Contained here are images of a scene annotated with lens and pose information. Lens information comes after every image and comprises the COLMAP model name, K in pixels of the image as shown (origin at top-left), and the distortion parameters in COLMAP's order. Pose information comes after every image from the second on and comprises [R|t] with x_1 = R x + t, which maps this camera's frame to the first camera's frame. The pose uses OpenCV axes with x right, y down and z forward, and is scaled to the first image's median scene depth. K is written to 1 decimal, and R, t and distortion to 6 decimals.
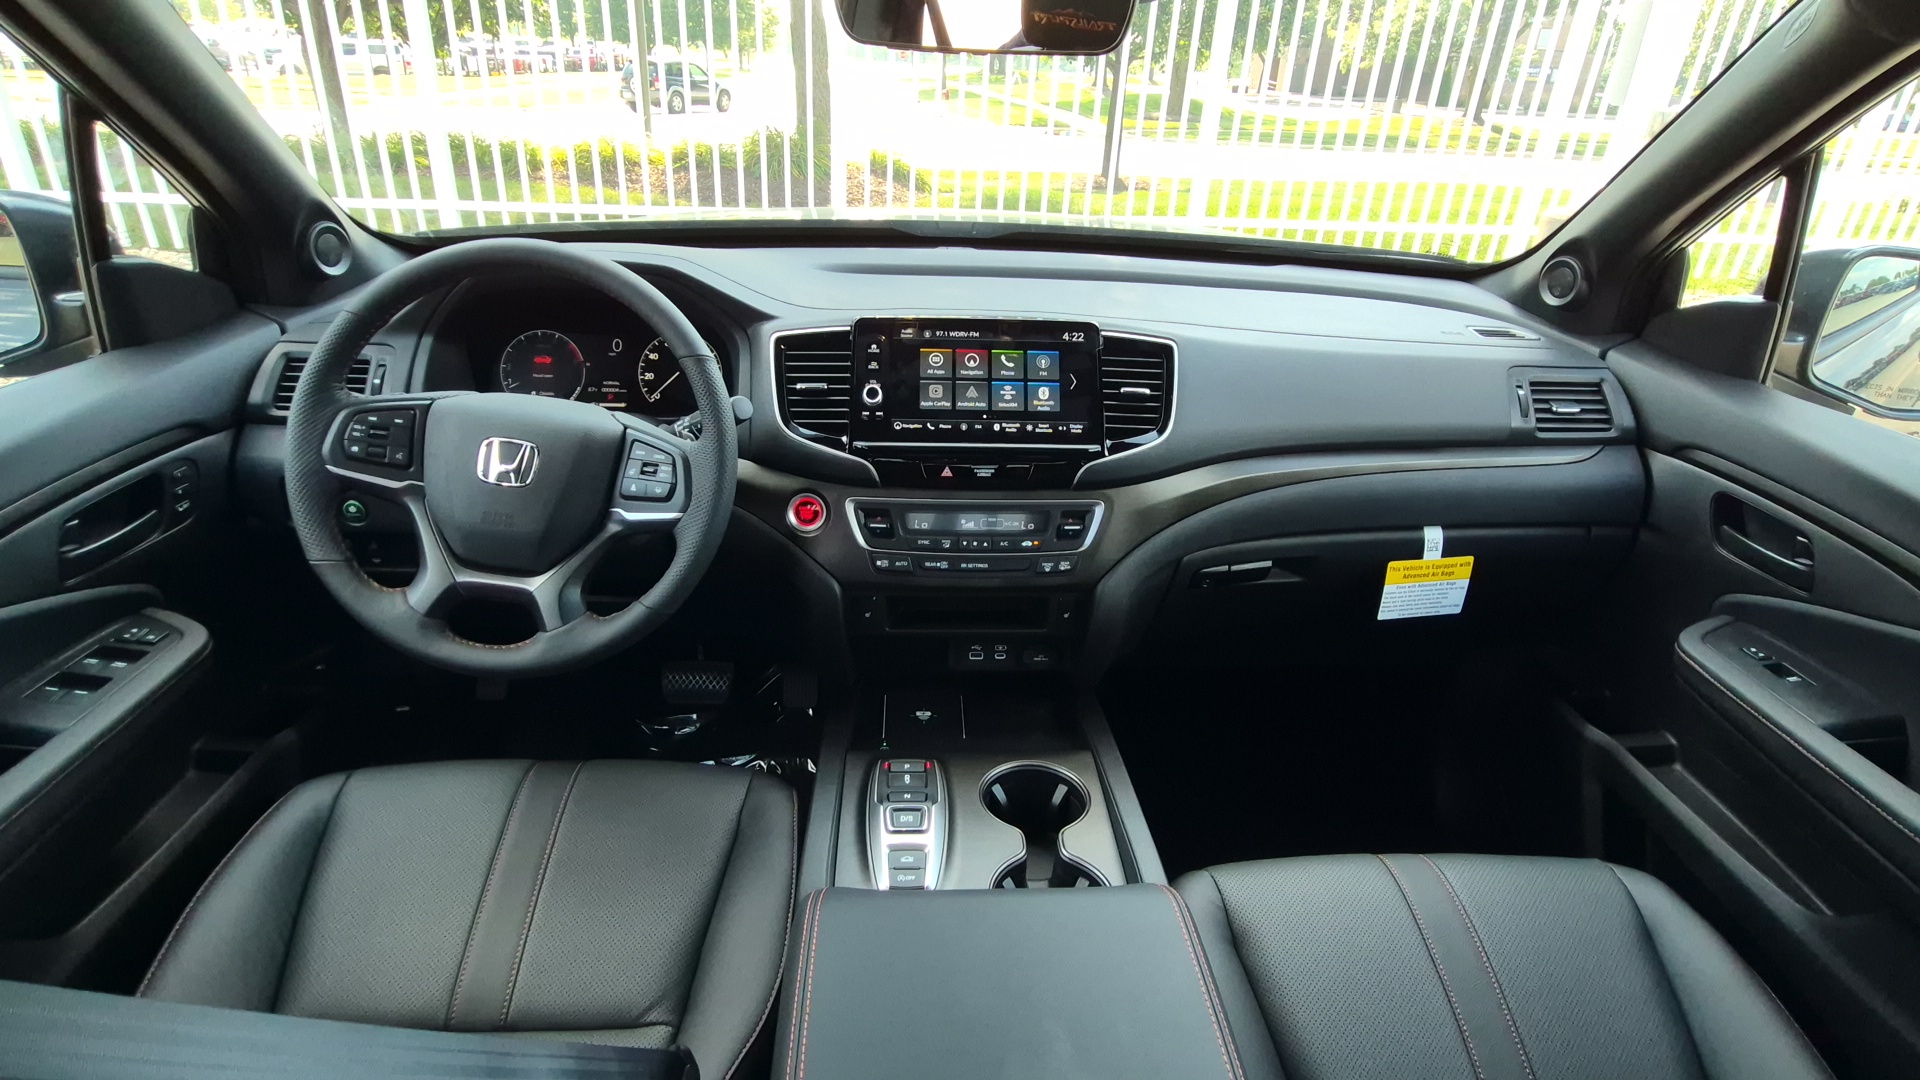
lens RADIAL K [[977.0, 0, 960.0], [0, 977.0, 540.0], [0, 0, 1]] dist [-0.000831, 0.000073]
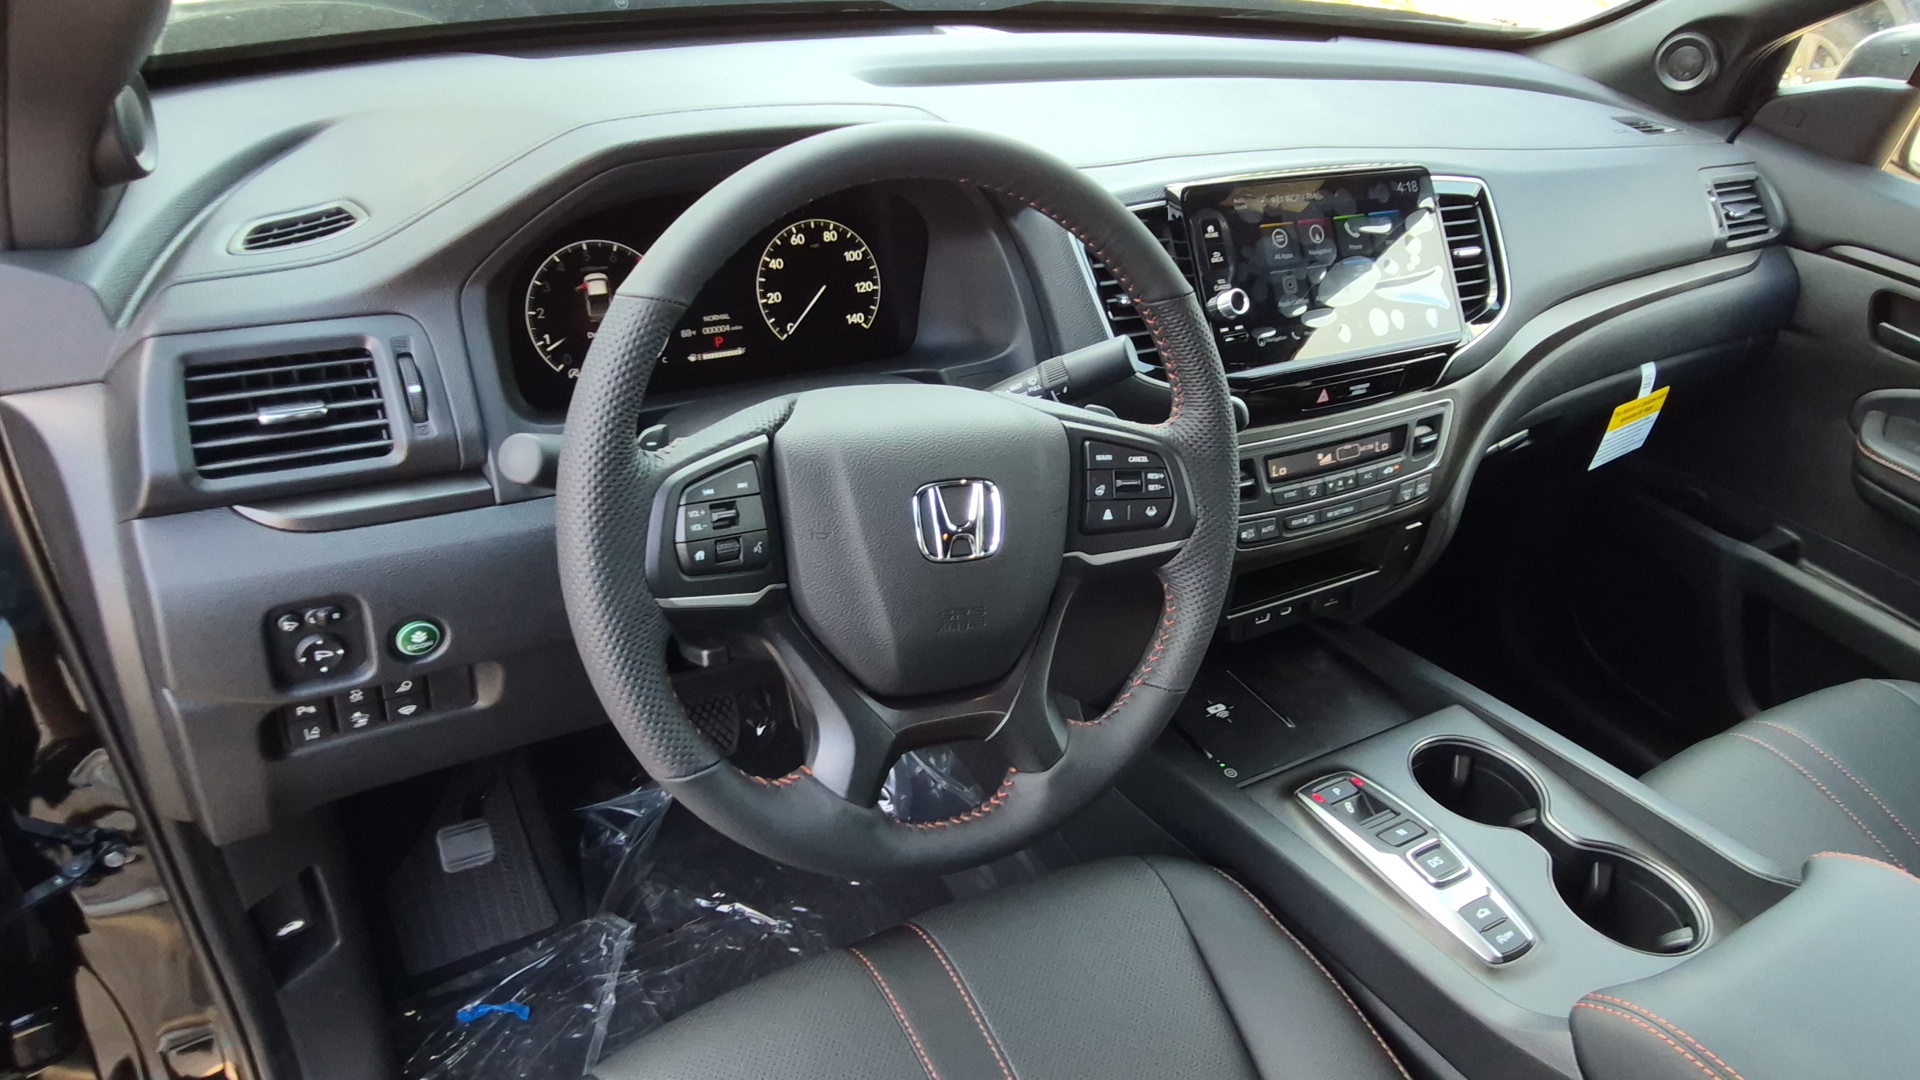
lens RADIAL K [[1256.2, 0, 960.0], [0, 1256.2, 540.0], [0, 0, 1]] dist [-0.003245, 0.000643]
pose [[0.879819, -0.207829, 0.427464, -0.661240], [0.132414, 0.970908, 0.199509, -0.184500], [-0.456492, -0.118930, 0.881743, 0.277443]]
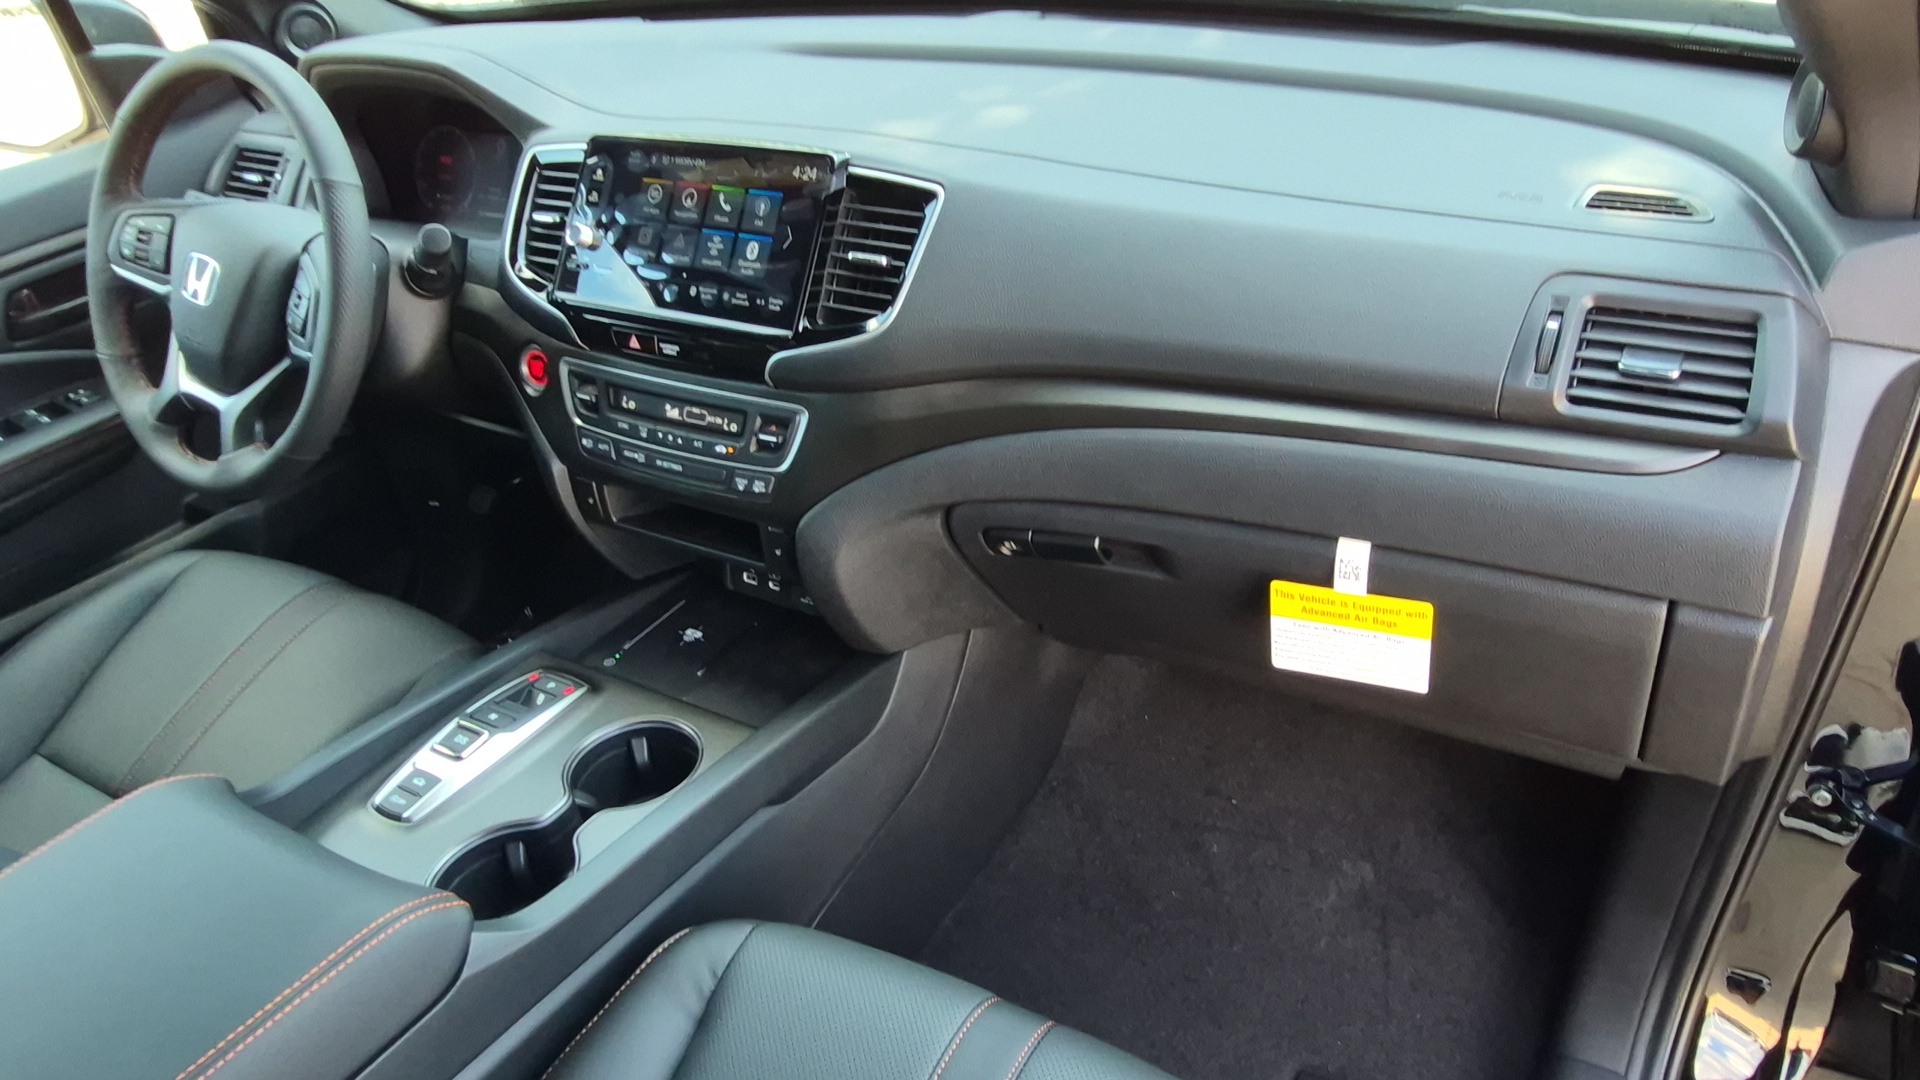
lens RADIAL K [[1256.2, 0, 960.0], [0, 1256.2, 540.0], [0, 0, 1]] dist [-0.003245, 0.000643]
pose [[0.828611, 0.208641, -0.519493, 0.748191], [-0.129608, 0.974240, 0.184549, -0.132355], [0.544615, -0.085589, 0.834307, 0.277123]]
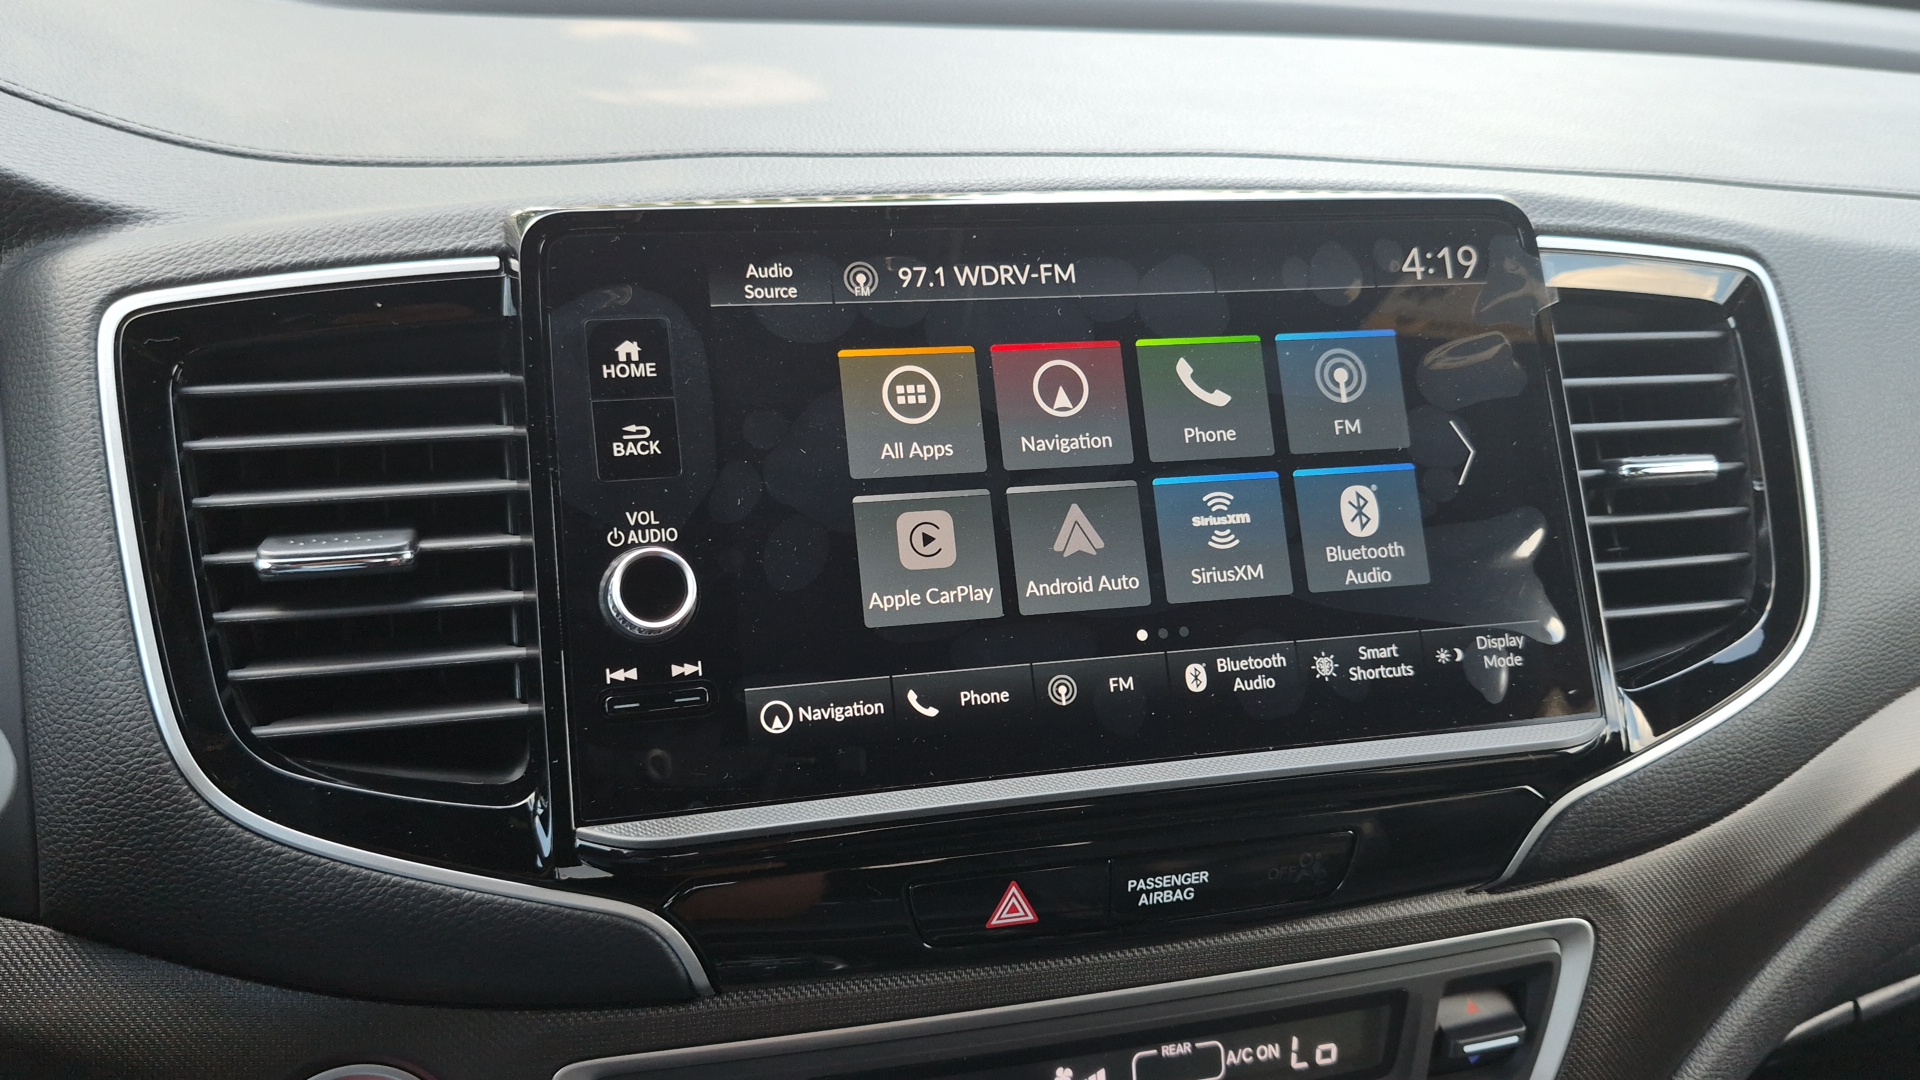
lens RADIAL K [[1763.4, 0, 960.0], [0, 1763.4, 540.0], [0, 0, 1]] dist [0.080816, -0.000790]
pose [[0.969542, -0.074486, 0.233324, -0.110995], [0.066177, 0.996870, 0.043253, -0.167833], [-0.235815, -0.026495, 0.971437, 0.598102]]
